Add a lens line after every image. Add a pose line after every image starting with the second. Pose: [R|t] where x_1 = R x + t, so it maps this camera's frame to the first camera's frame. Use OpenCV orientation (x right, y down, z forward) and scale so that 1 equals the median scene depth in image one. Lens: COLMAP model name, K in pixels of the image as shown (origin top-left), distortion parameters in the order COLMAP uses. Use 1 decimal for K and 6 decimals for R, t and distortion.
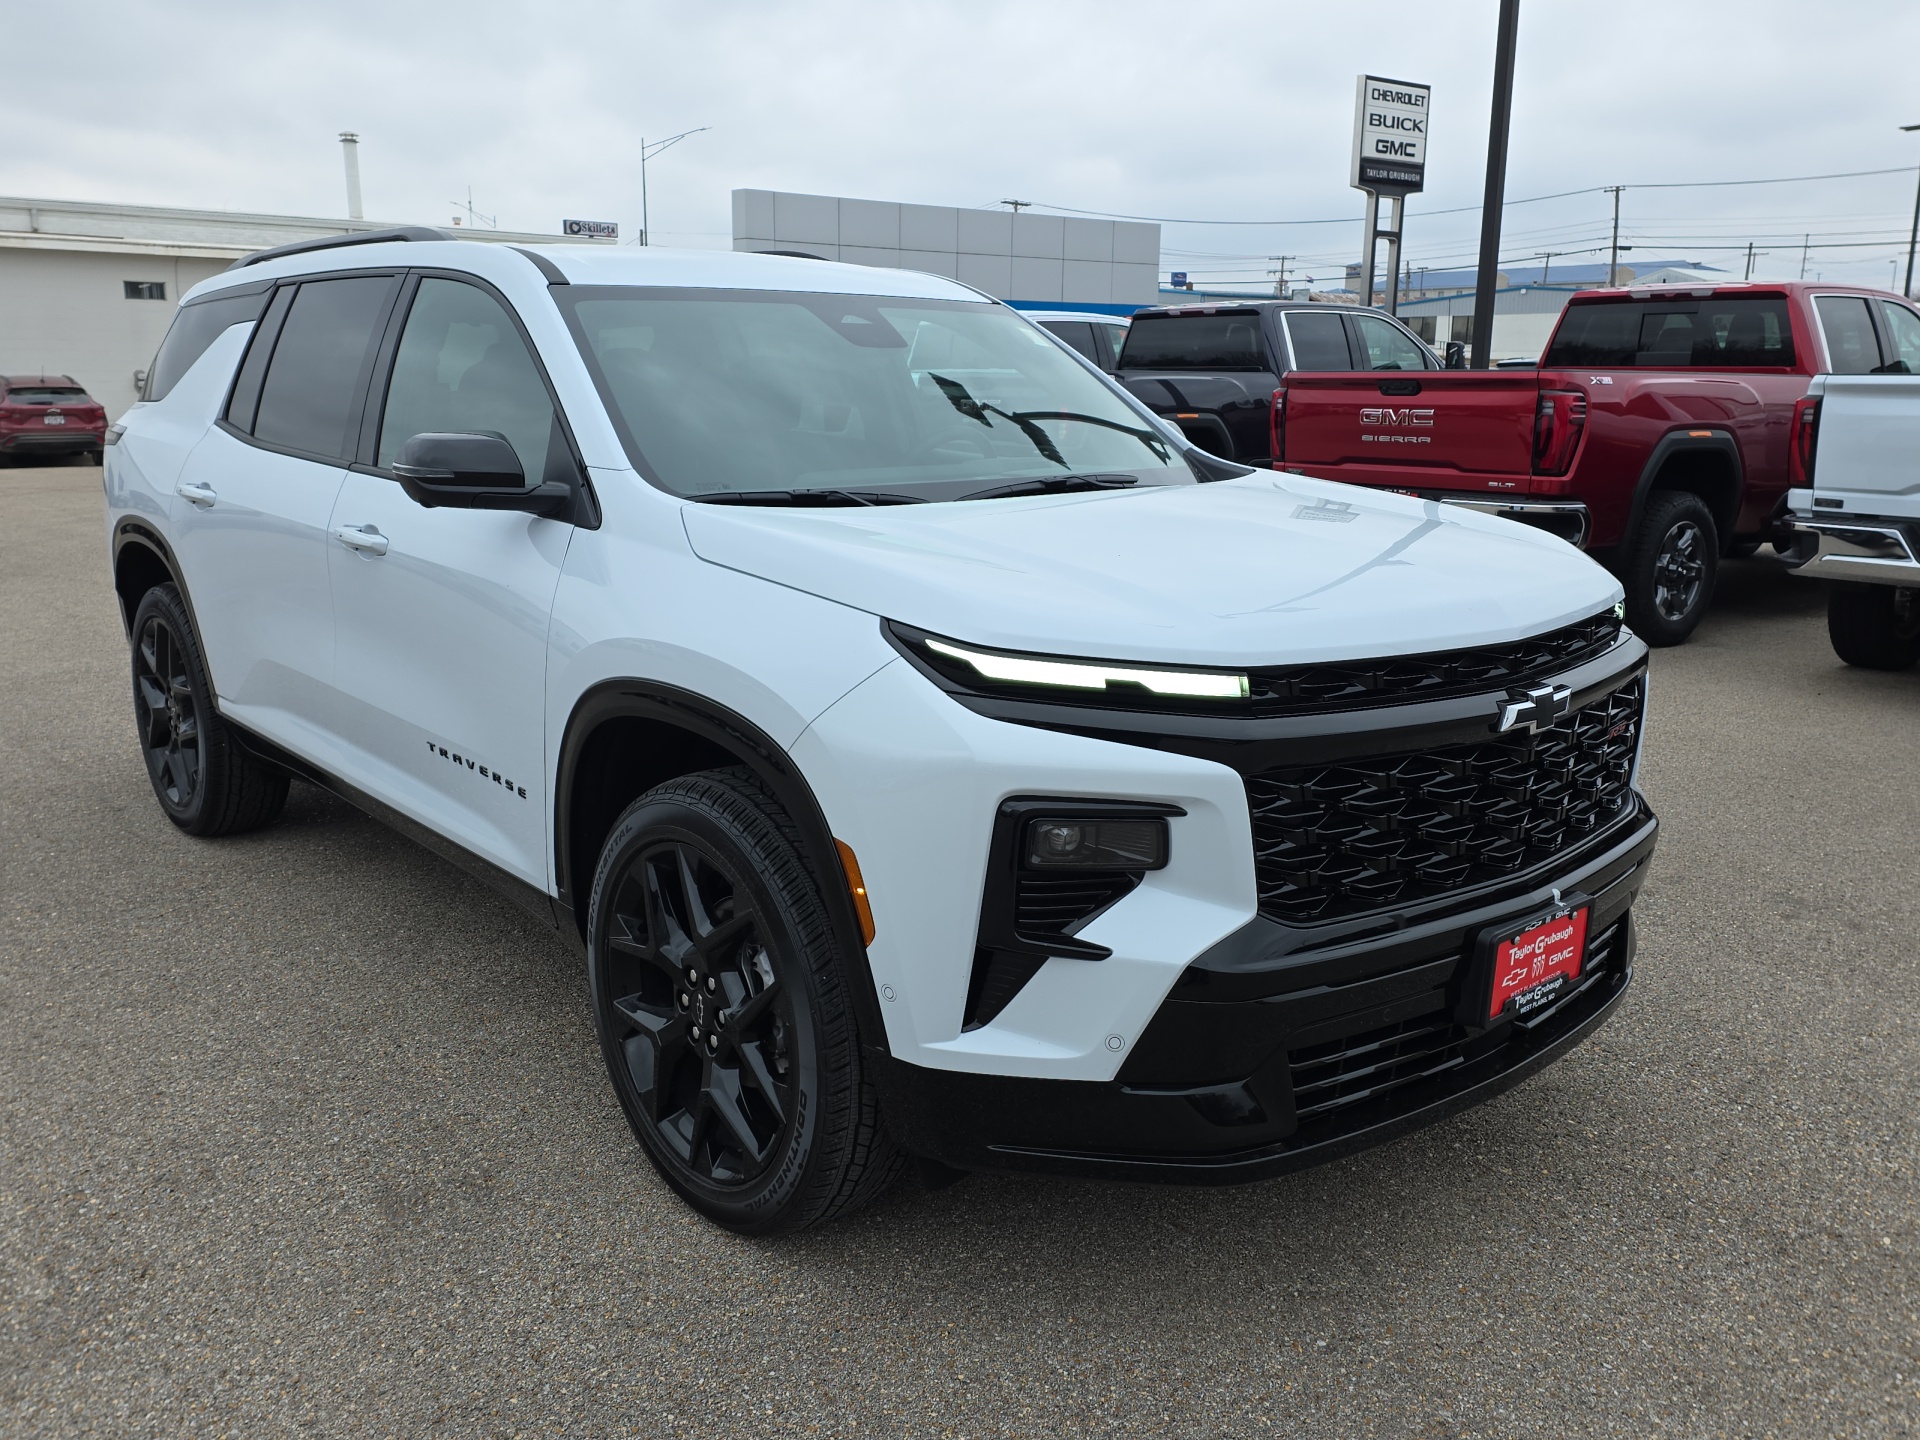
lens RADIAL K [[1600.1, 0, 962.7], [0, 1600.1, 695.2], [0, 0, 1]] dist [0.106009, -0.102032]
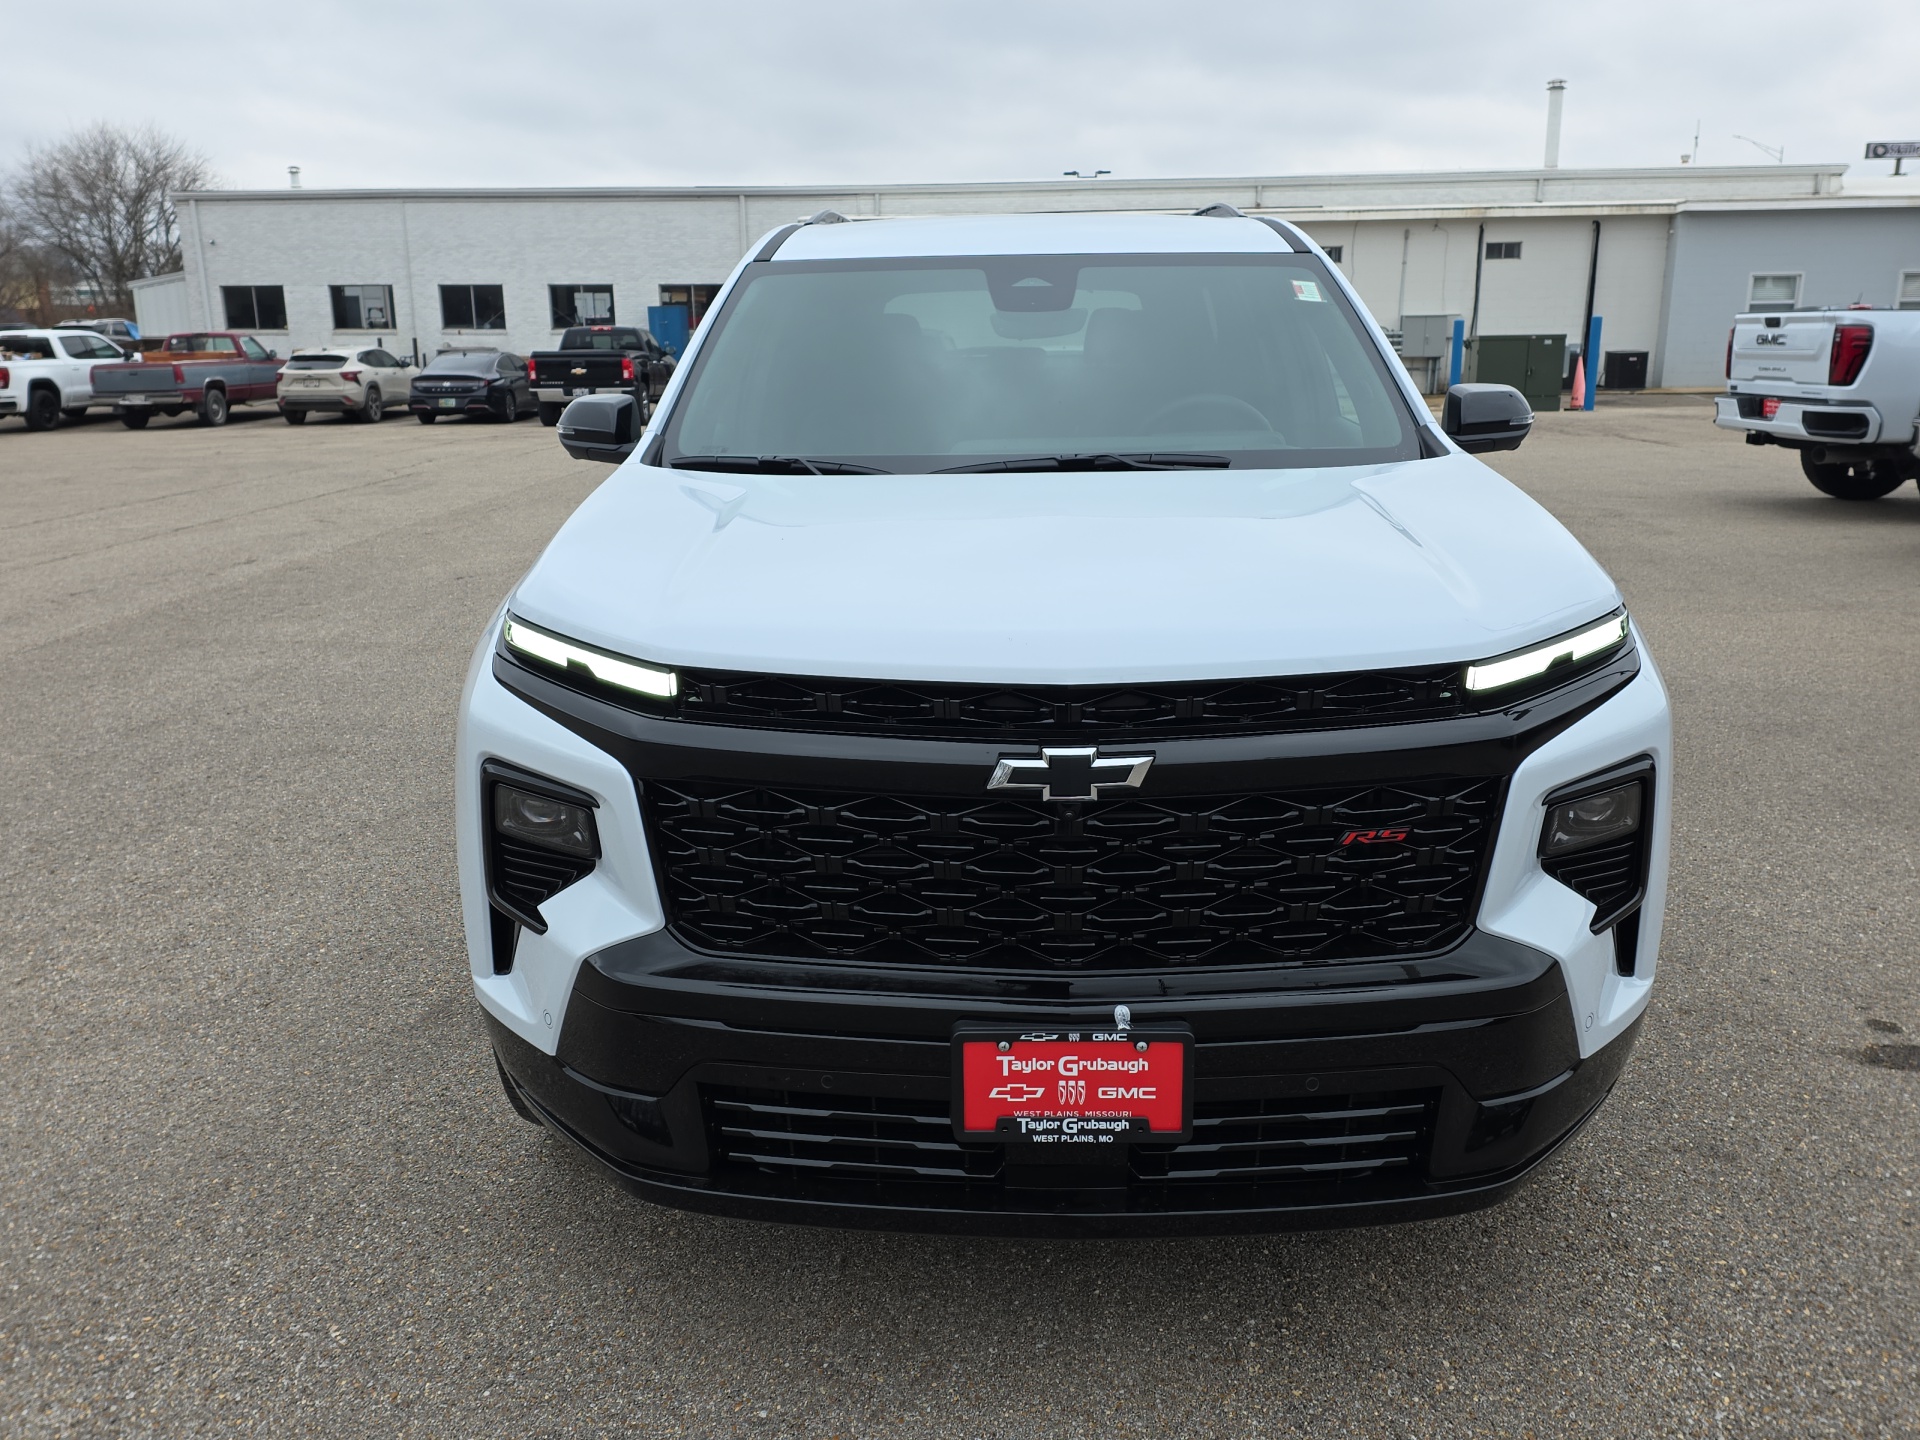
lens RADIAL K [[1600.1, 0, 948.5], [0, 1600.1, 700.1], [0, 0, 1]] dist [0.106009, -0.102032]
pose [[0.736217, 0.143516, -0.661352, 0.672793], [-0.122598, 0.989369, 0.078221, -0.065776], [0.665548, 0.023493, 0.745985, 0.302697]]
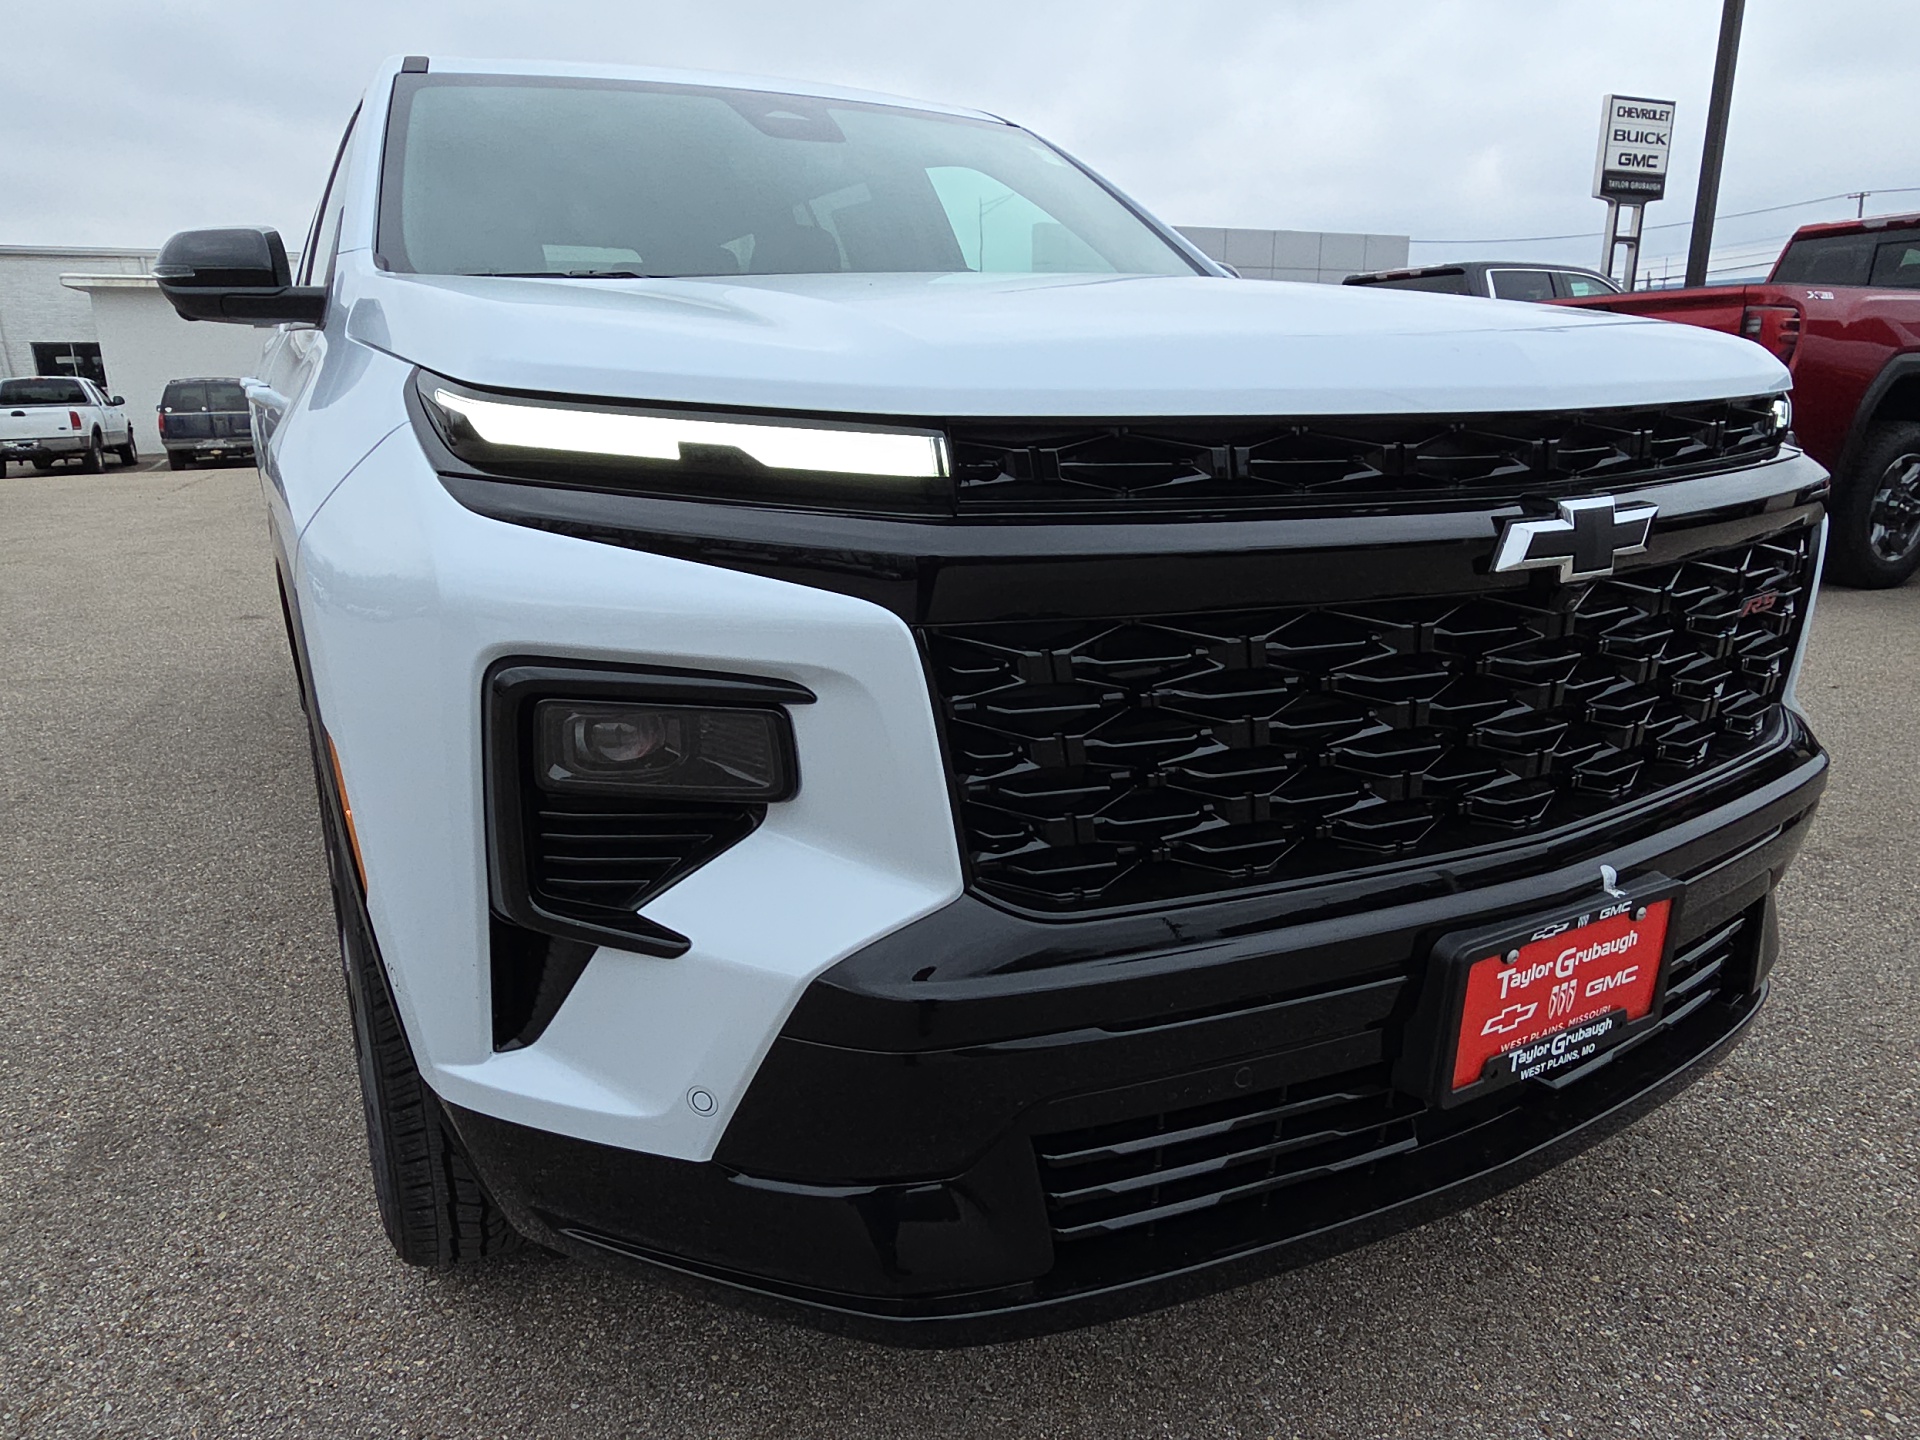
lens RADIAL K [[1265.3, 0, 947.3], [0, 1265.3, 726.8], [0, 0, 1]] dist [0.000870, 0.010671]
pose [[0.974490, 0.038303, -0.221139, 0.199520], [-0.024072, 0.997483, 0.066693, 0.039537], [0.223137, -0.059668, 0.972959, 0.438397]]
